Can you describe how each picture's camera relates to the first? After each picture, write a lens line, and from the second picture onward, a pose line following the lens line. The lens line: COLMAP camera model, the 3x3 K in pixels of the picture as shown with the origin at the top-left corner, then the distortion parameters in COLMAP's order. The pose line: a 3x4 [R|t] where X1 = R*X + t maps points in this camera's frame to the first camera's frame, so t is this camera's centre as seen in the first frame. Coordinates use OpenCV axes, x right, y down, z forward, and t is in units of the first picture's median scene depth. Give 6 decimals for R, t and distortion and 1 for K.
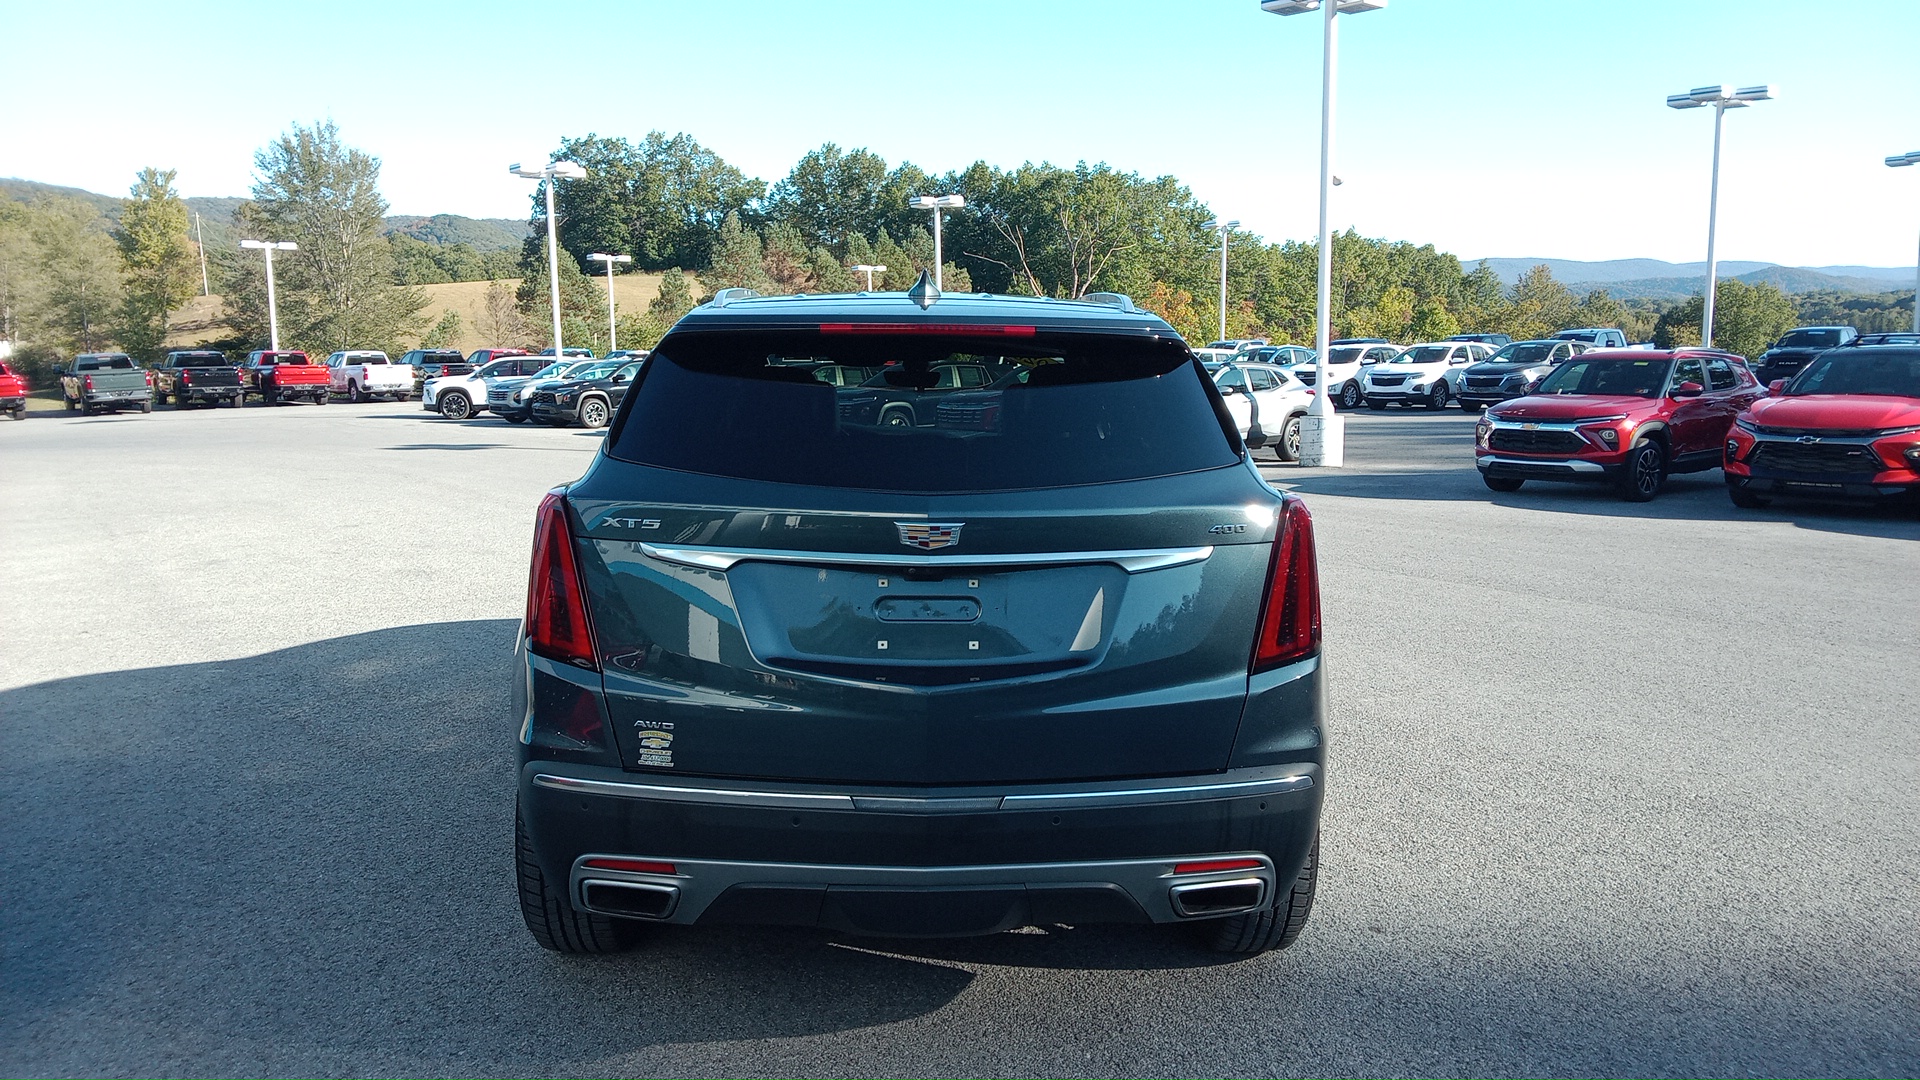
lens RADIAL K [[1387.1, 0, 942.3], [0, 1387.1, 537.3], [0, 0, 1]] dist [0.062075, -0.090797]
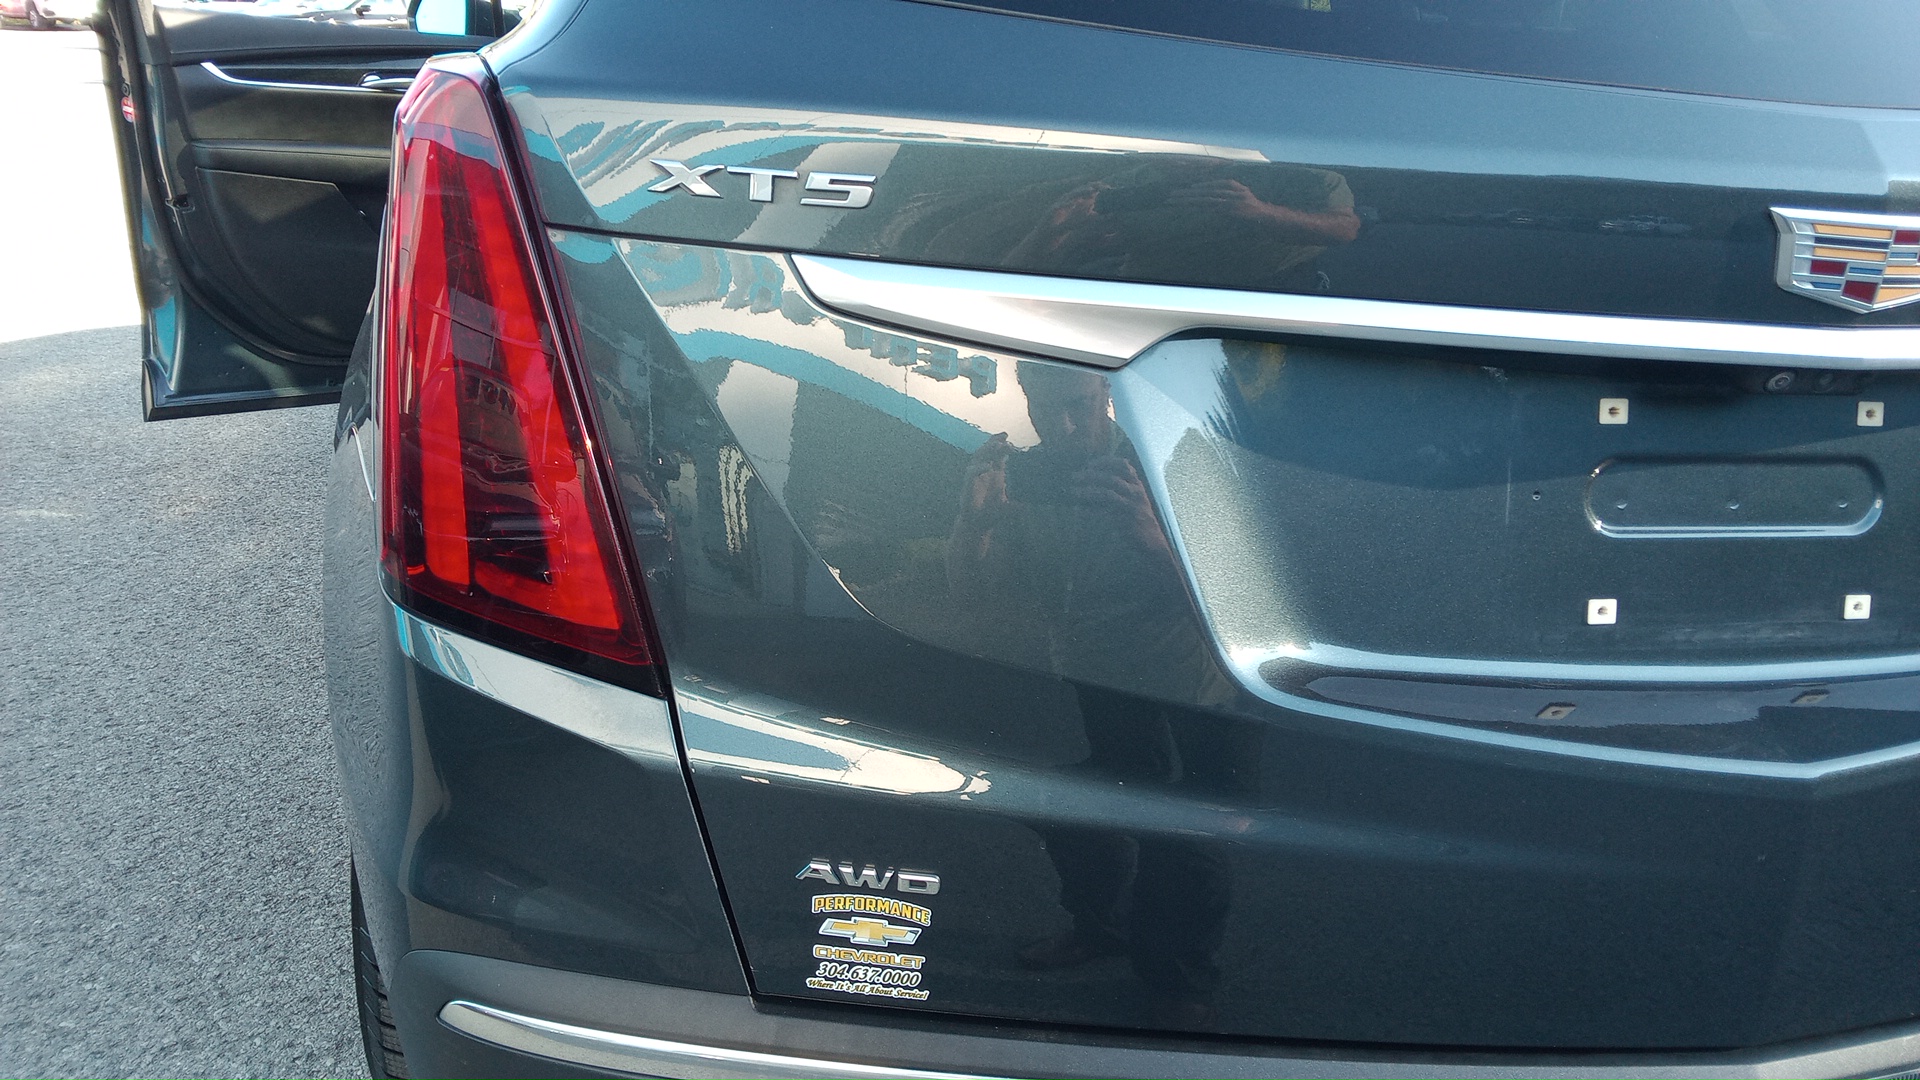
lens RADIAL K [[1387.1, 0, 942.3], [0, 1387.1, 537.3], [0, 0, 1]] dist [0.062075, -0.090797]
pose [[0.987979, -0.005831, 0.154478, -0.056663], [-0.028796, 0.974856, 0.220967, -0.000853], [-0.151882, -0.222759, 0.962970, 0.173275]]
